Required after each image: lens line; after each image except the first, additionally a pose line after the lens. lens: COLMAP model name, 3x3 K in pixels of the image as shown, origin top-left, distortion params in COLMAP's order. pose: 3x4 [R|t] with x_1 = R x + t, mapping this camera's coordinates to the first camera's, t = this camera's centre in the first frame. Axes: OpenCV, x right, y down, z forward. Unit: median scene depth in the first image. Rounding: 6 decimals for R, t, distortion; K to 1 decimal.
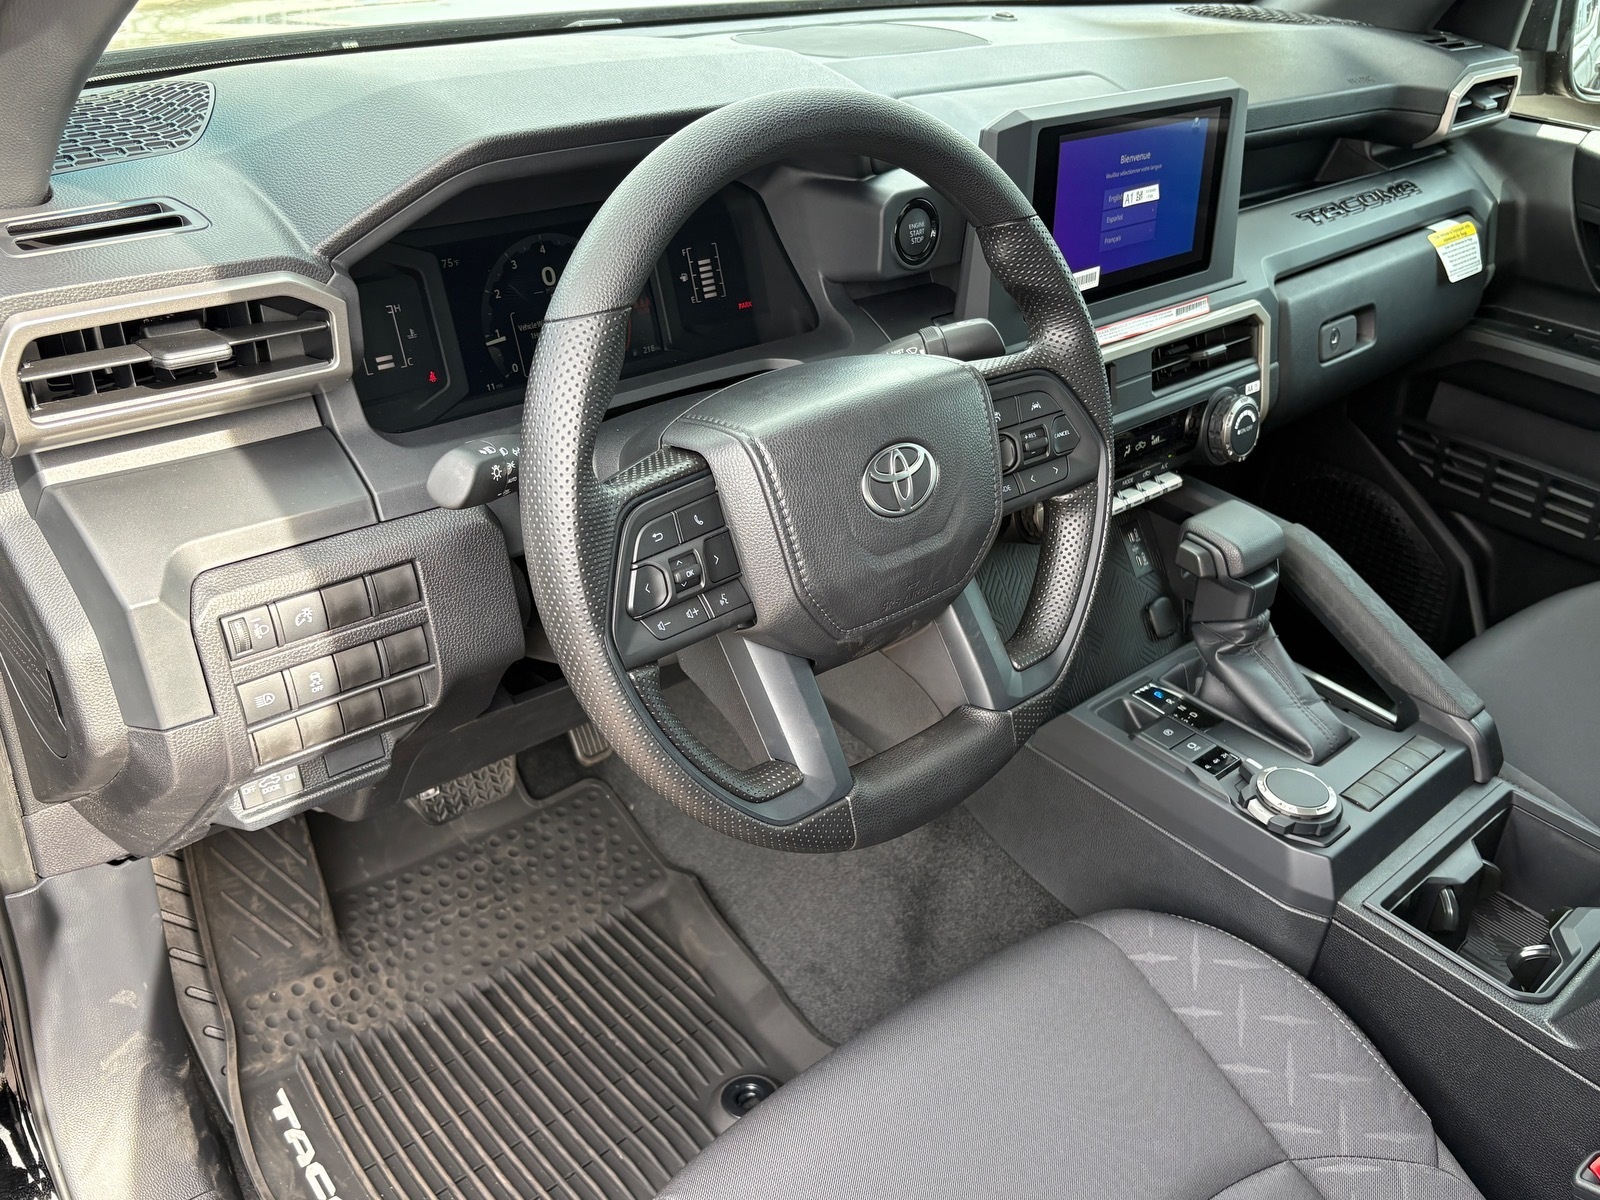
lens RADIAL K [[1389.2, 0, 800.0], [0, 1389.2, 600.0], [0, 0, 1]] dist [0.034144, -0.051447]
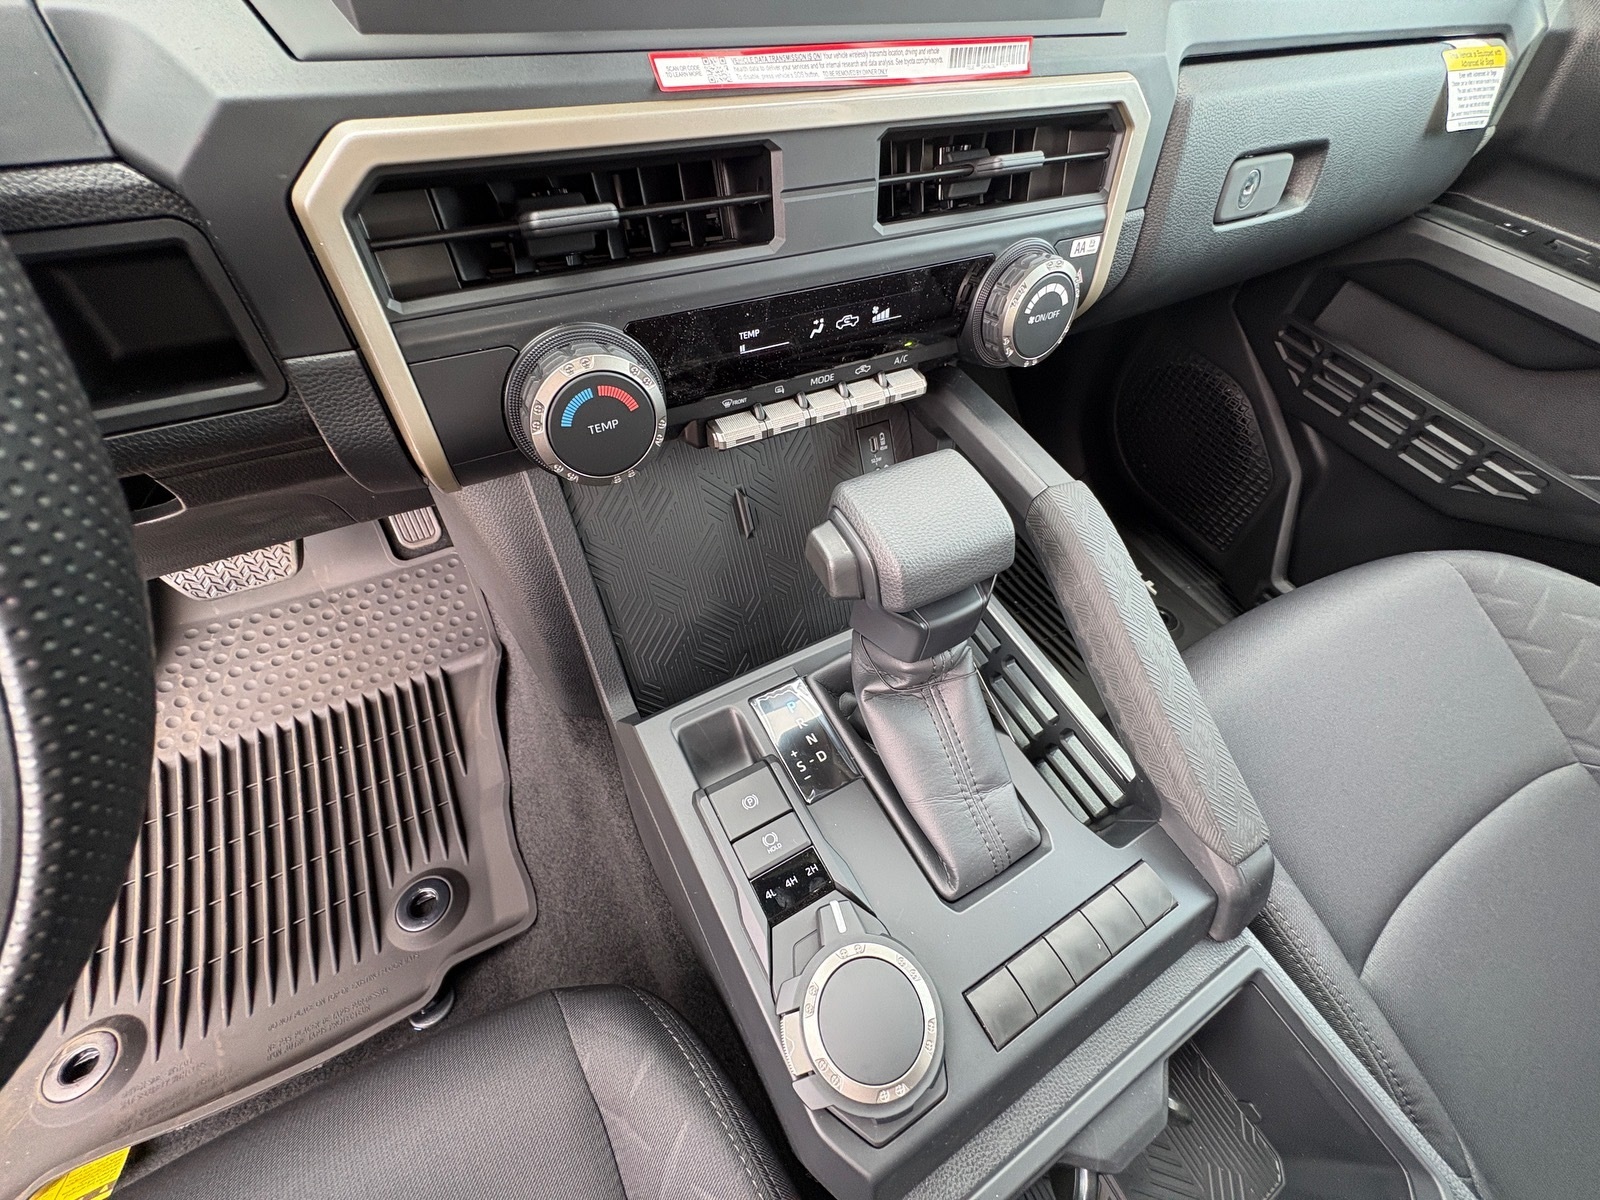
lens RADIAL K [[646.1, 0, 800.0], [0, 646.1, 600.0], [0, 0, 1]] dist [0.004210, 0.000051]
pose [[0.975904, 0.190550, -0.106309, 0.295228], [-0.140427, 0.921384, 0.362398, -0.104700], [0.167006, -0.338737, 0.925941, 0.736488]]
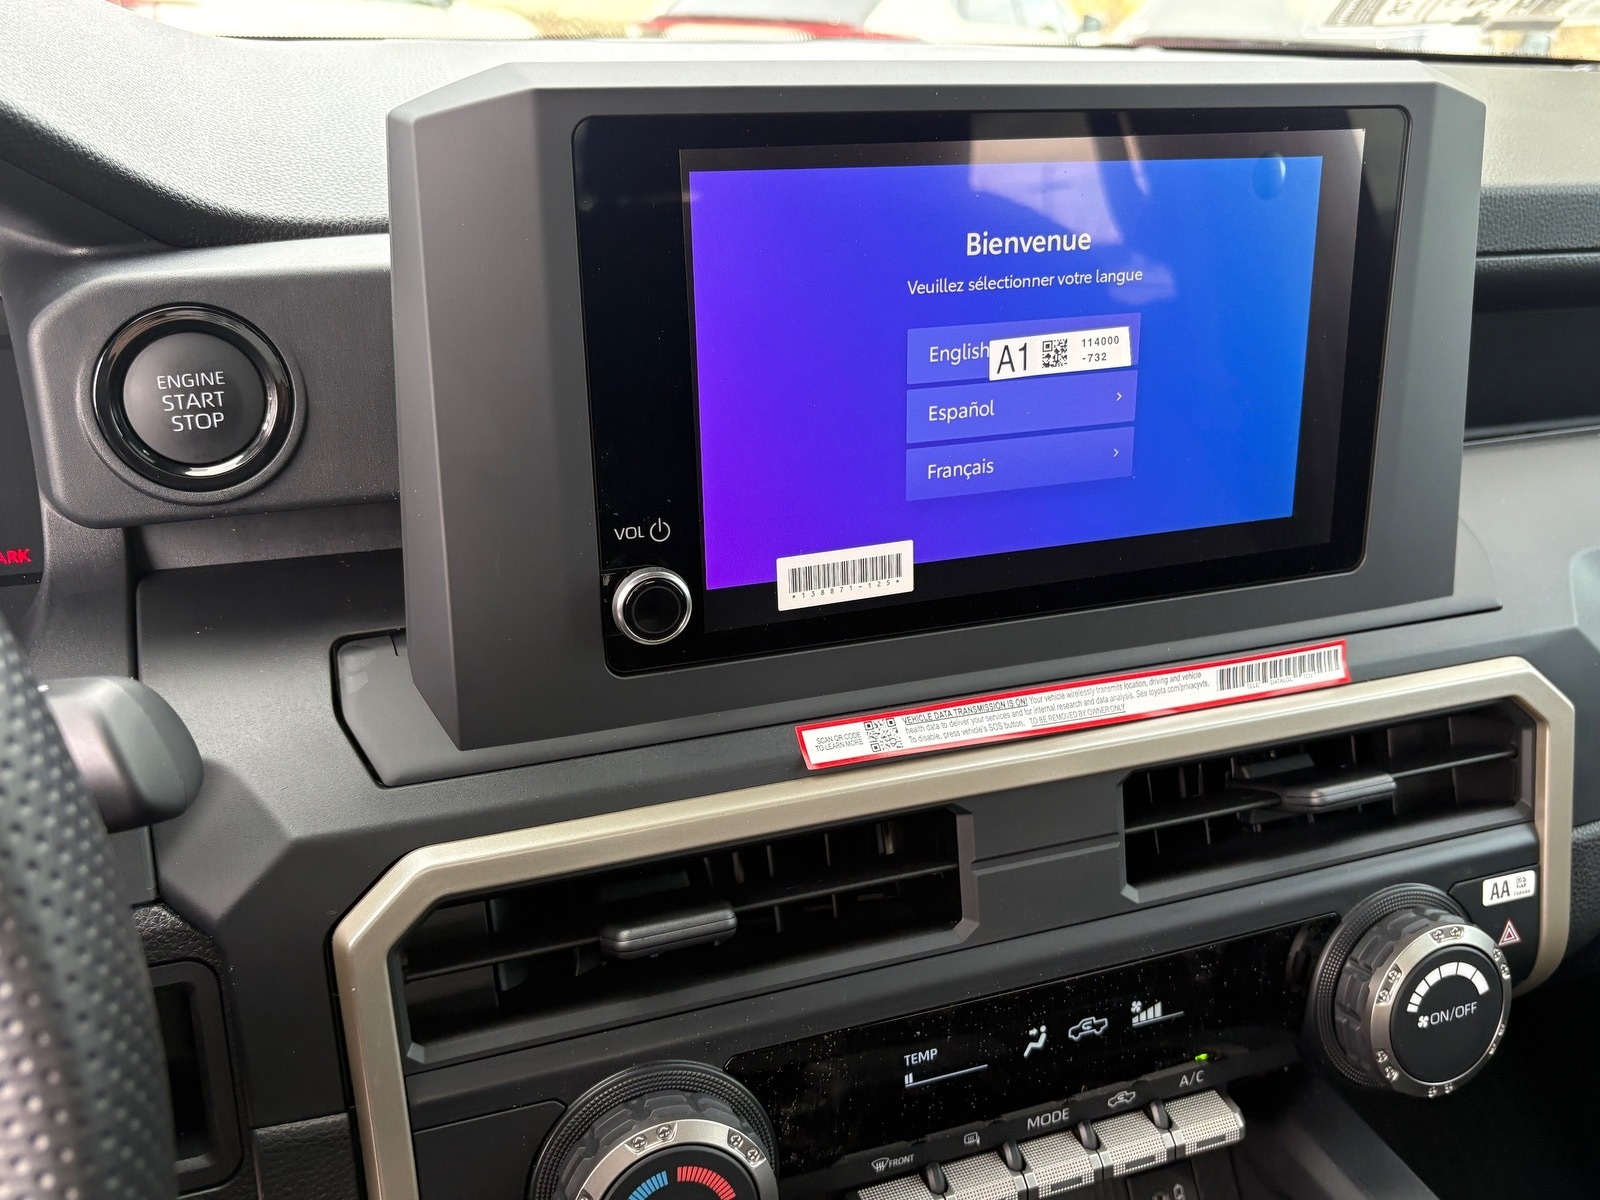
lens RADIAL K [[1451.7, 0, 792.6], [0, 1451.7, 604.1], [0, 0, 1]] dist [0.068568, -0.186470]
pose [[0.931682, 0.093277, -0.351096, 0.314859], [-0.147961, 0.980111, -0.132247, -0.167492], [0.331777, 0.175160, 0.926953, 0.641481]]
